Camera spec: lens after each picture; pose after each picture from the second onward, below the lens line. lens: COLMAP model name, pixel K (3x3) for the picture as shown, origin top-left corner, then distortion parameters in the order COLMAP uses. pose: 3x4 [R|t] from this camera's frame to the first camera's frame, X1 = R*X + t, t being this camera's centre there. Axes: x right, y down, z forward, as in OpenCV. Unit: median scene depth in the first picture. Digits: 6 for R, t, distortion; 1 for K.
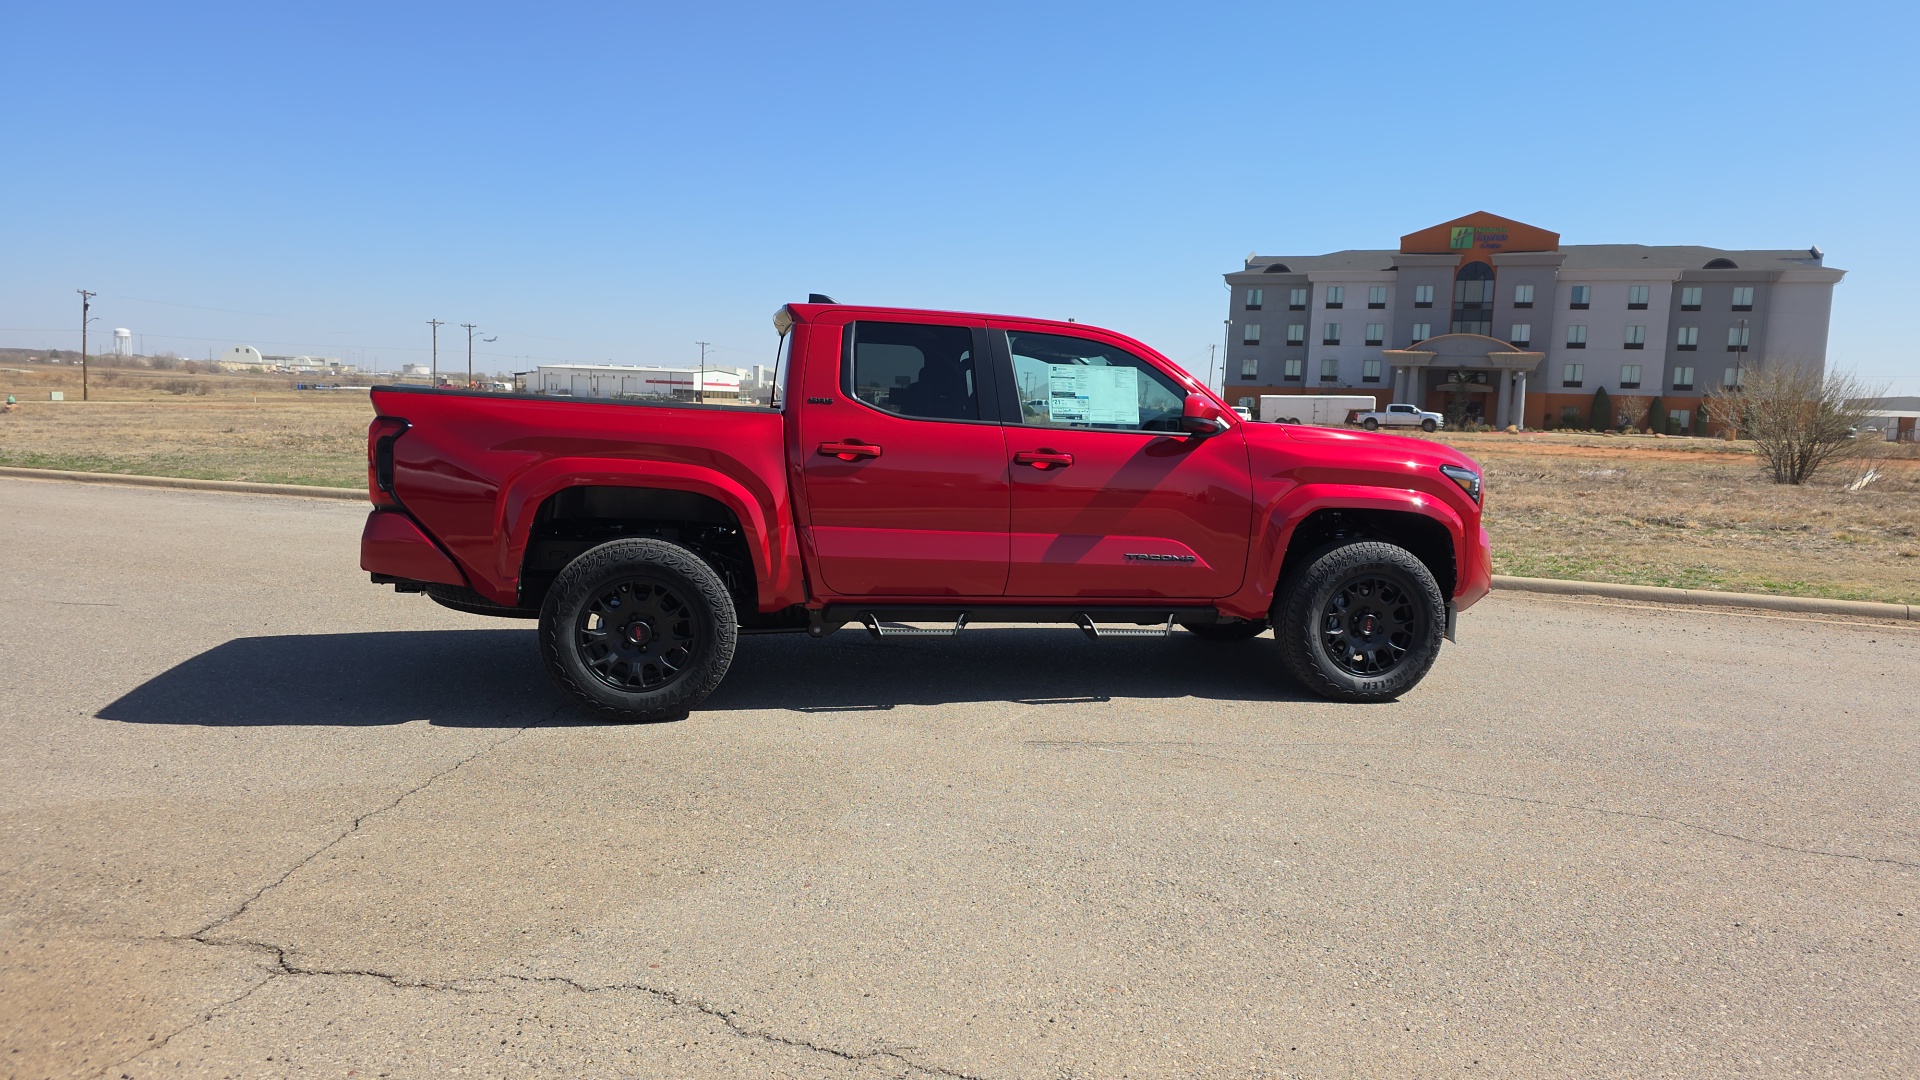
lens RADIAL K [[1285.8, 0, 985.1], [0, 1285.8, 547.8], [0, 0, 1]] dist [0.056949, -0.055499]
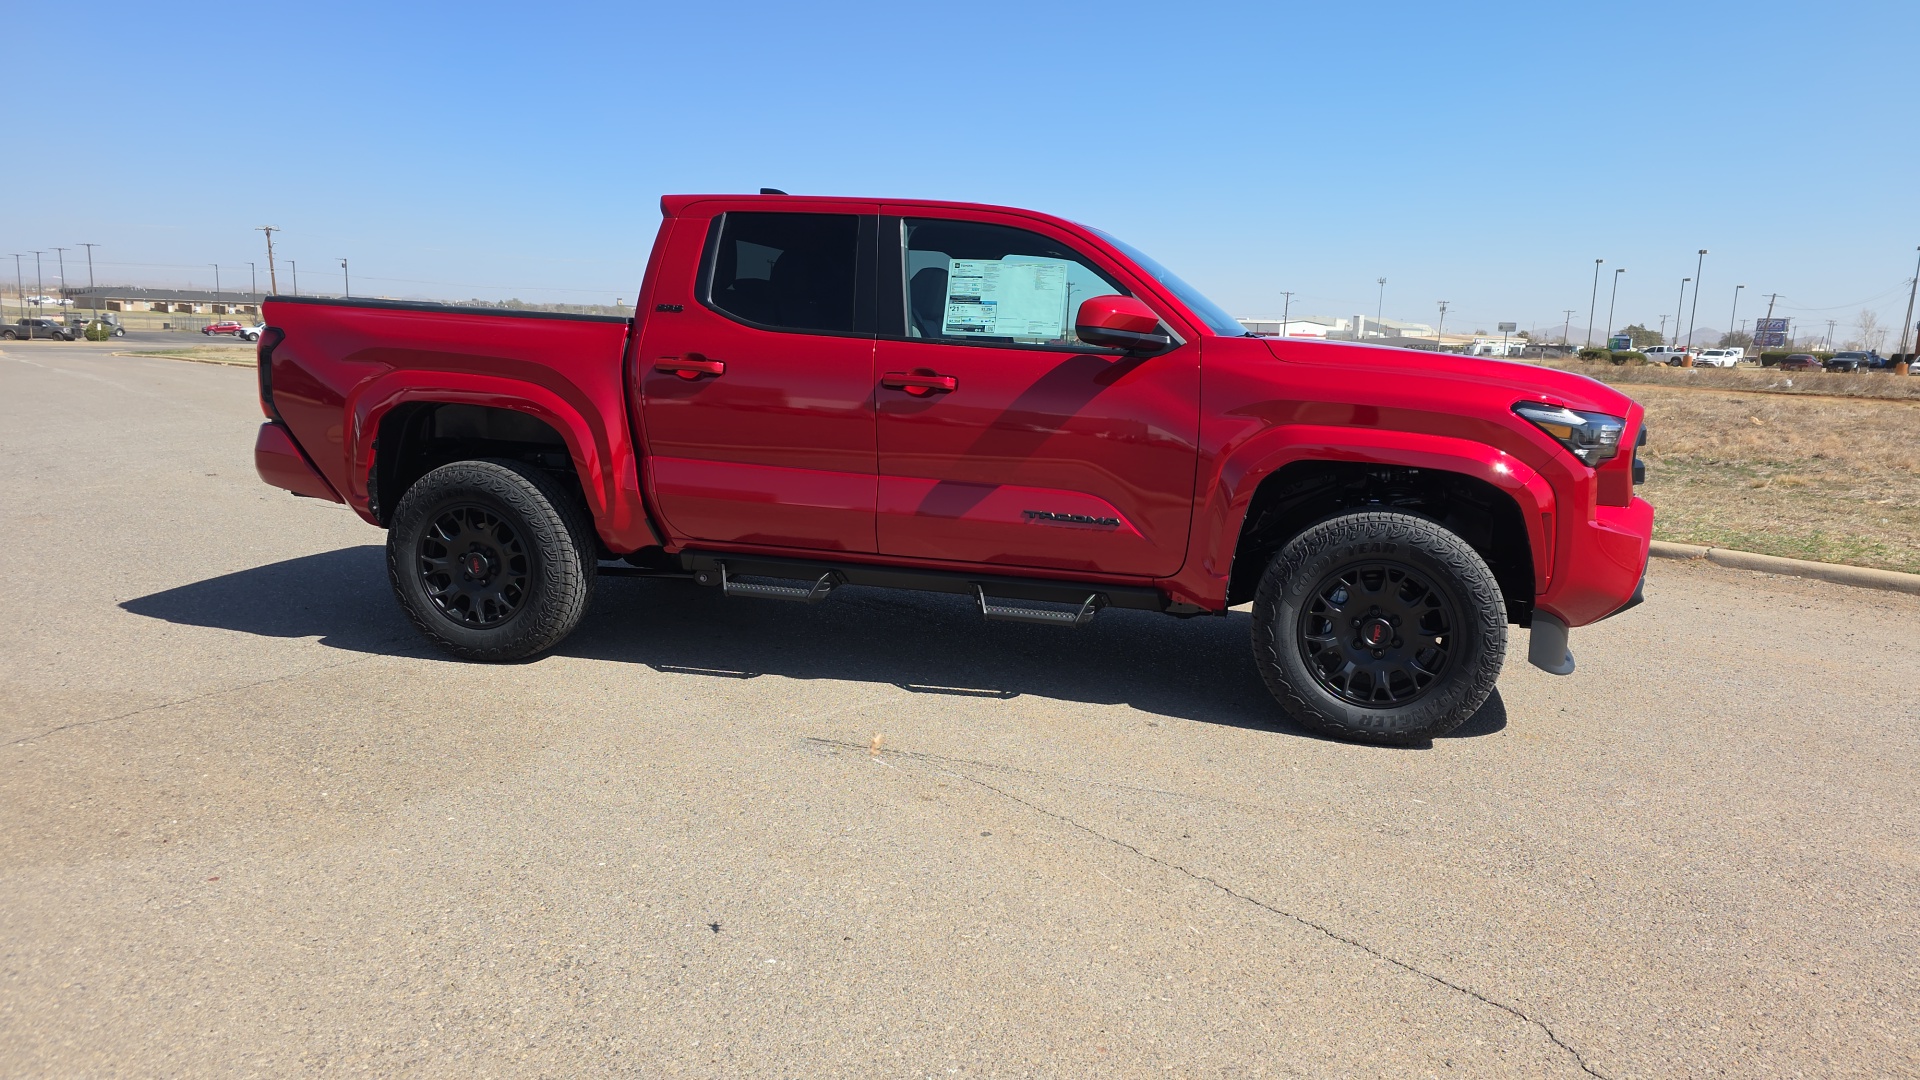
lens RADIAL K [[1285.8, 0, 976.2], [0, 1285.8, 549.5], [0, 0, 1]] dist [0.056949, -0.055499]
pose [[0.898135, 0.067796, -0.434462, 0.414692], [-0.051243, 0.997448, 0.049715, -0.008025], [0.436723, -0.022388, 0.899317, 0.304869]]
